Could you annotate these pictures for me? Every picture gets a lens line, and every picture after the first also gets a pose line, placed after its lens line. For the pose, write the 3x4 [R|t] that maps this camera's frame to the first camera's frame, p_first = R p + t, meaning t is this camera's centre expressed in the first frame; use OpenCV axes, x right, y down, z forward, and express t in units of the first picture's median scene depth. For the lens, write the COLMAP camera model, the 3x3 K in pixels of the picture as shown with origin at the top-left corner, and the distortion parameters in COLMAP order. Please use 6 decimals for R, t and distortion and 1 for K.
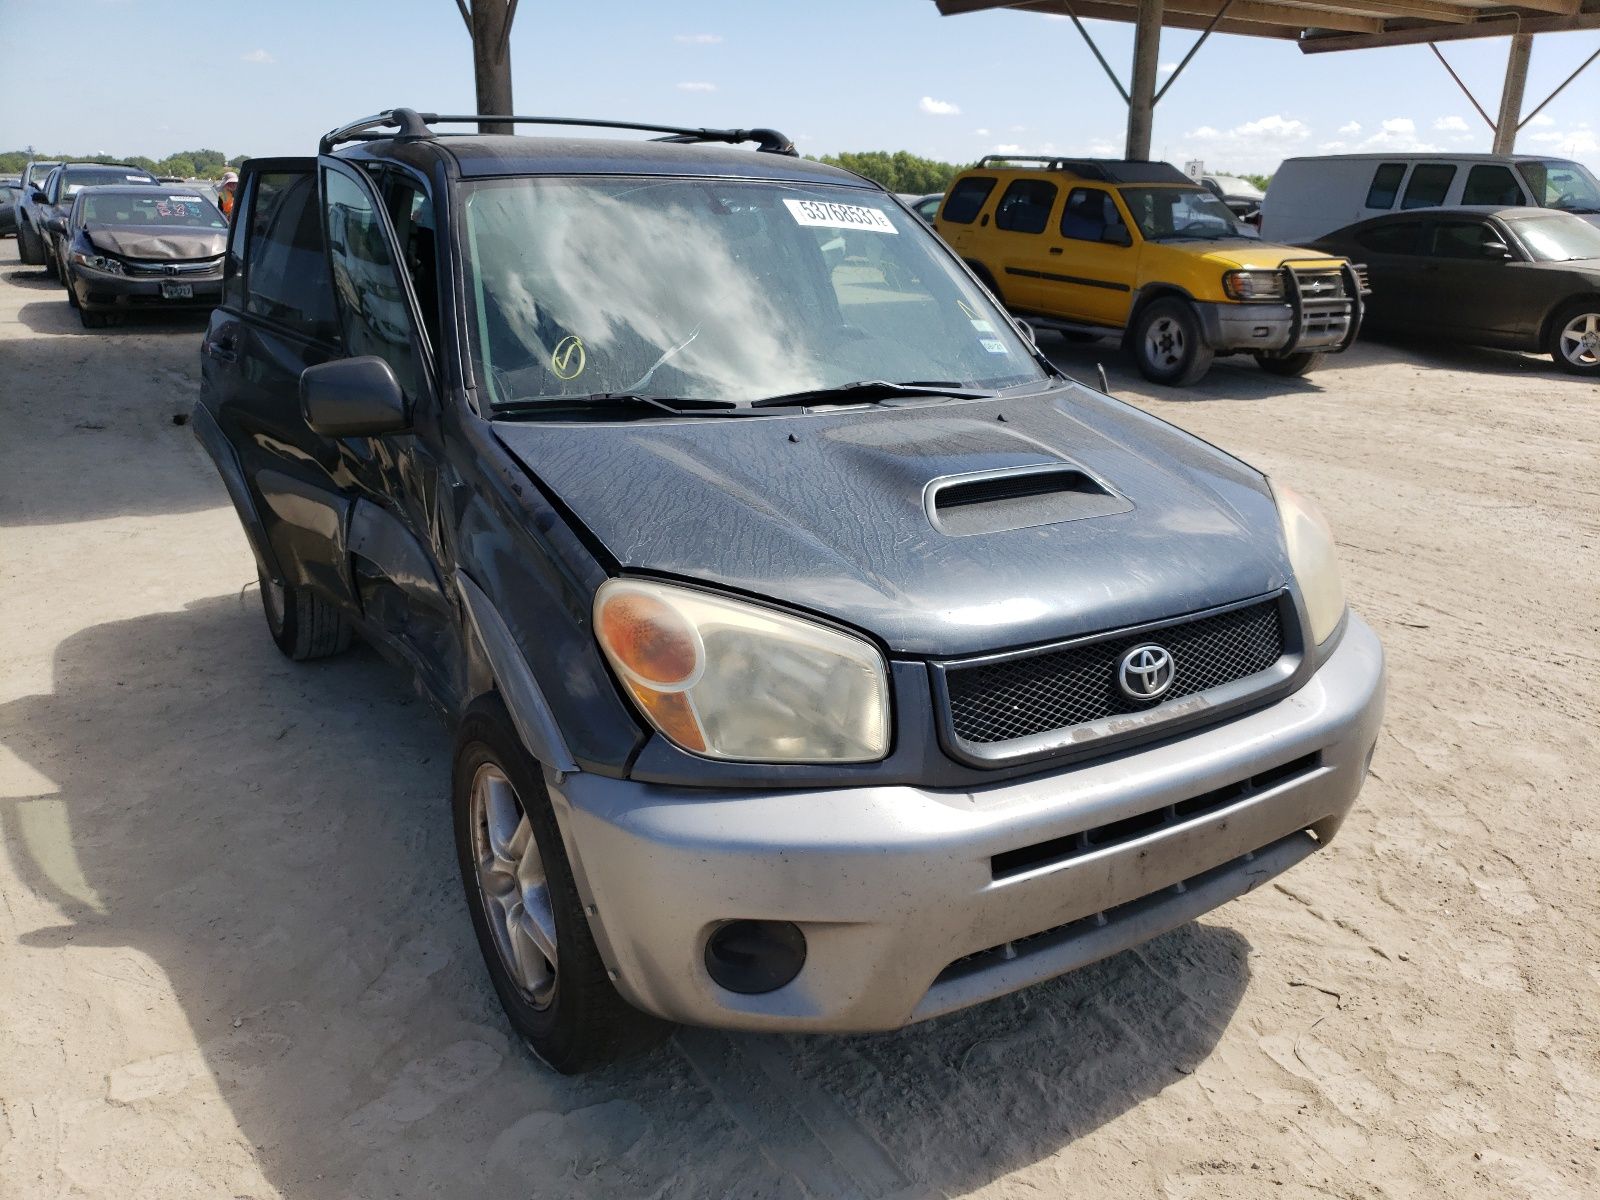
lens RADIAL K [[1206.3, 0, 800.1], [0, 1206.3, 613.9], [0, 0, 1]] dist [0.022859, -0.002346]
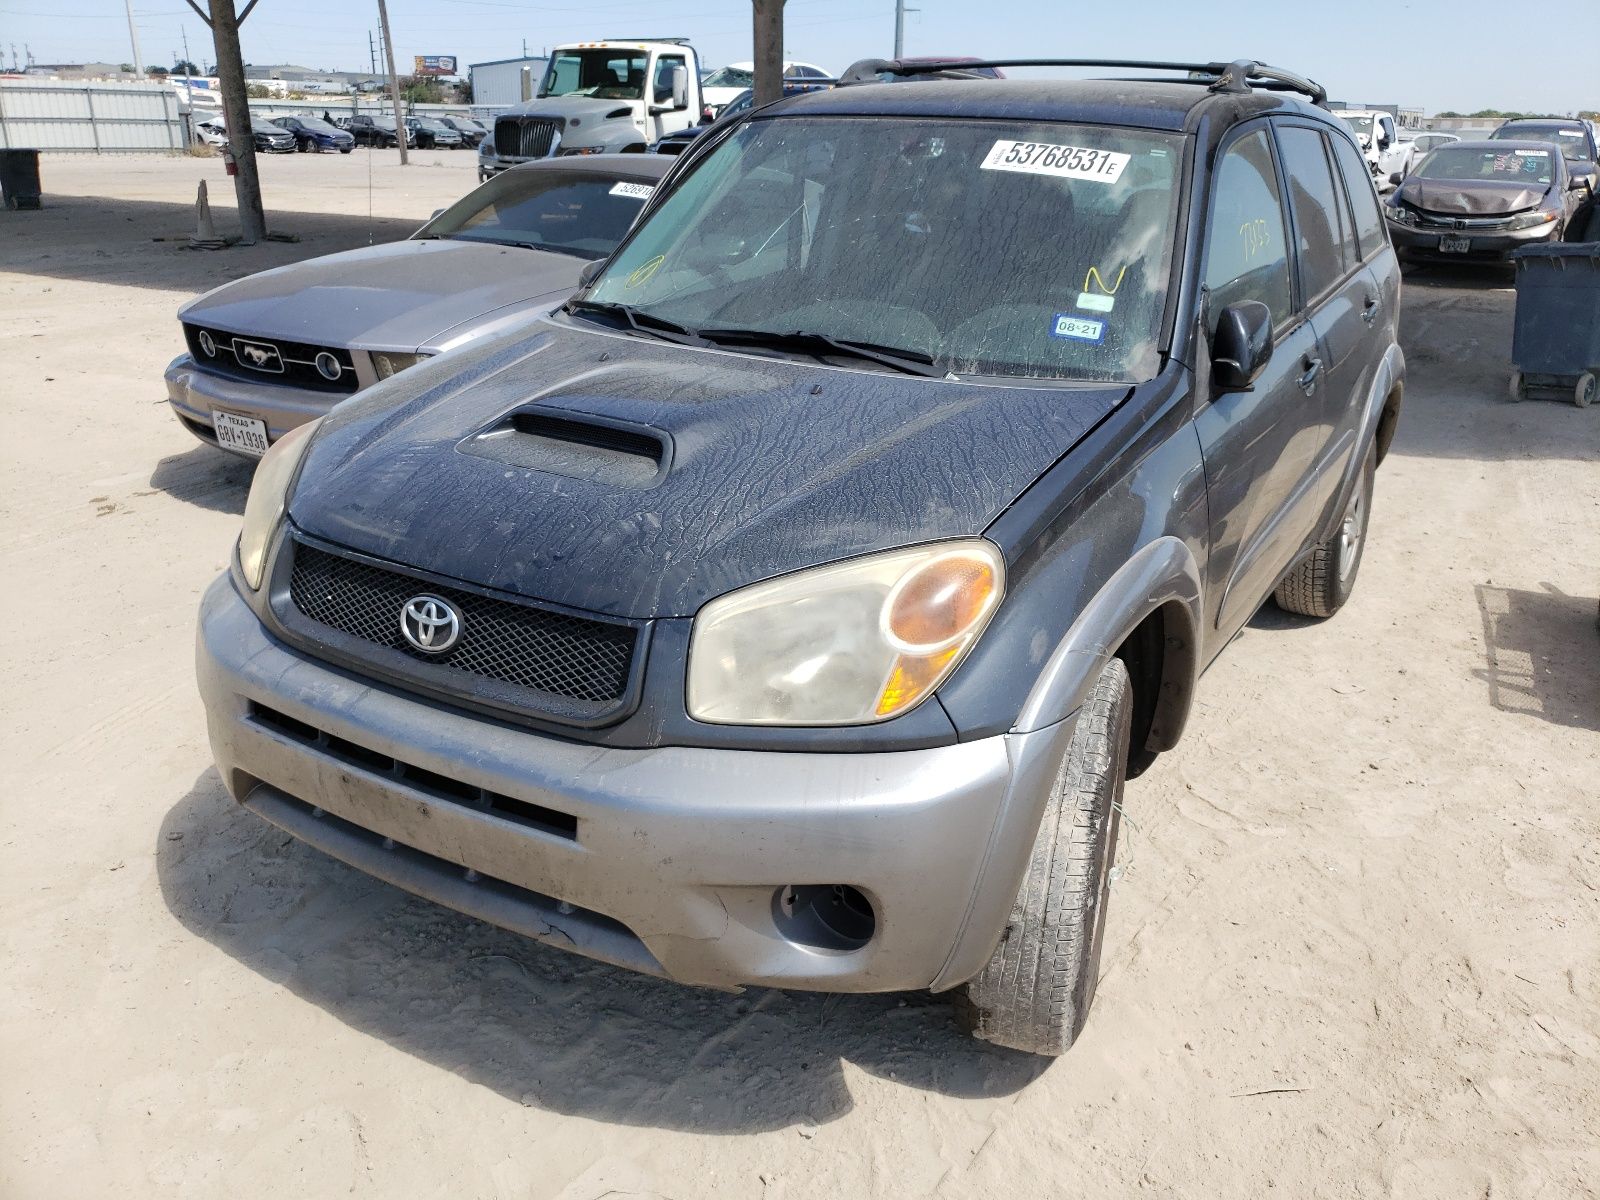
lens RADIAL K [[1206.3, 0, 872.1], [0, 1206.3, 595.2], [0, 0, 1]] dist [0.022859, -0.002346]
pose [[0.481809, 0.309104, -0.819948, 0.278275], [-0.295128, 0.938292, 0.180298, -0.056167], [0.825082, 0.155120, 0.543303, 0.172891]]
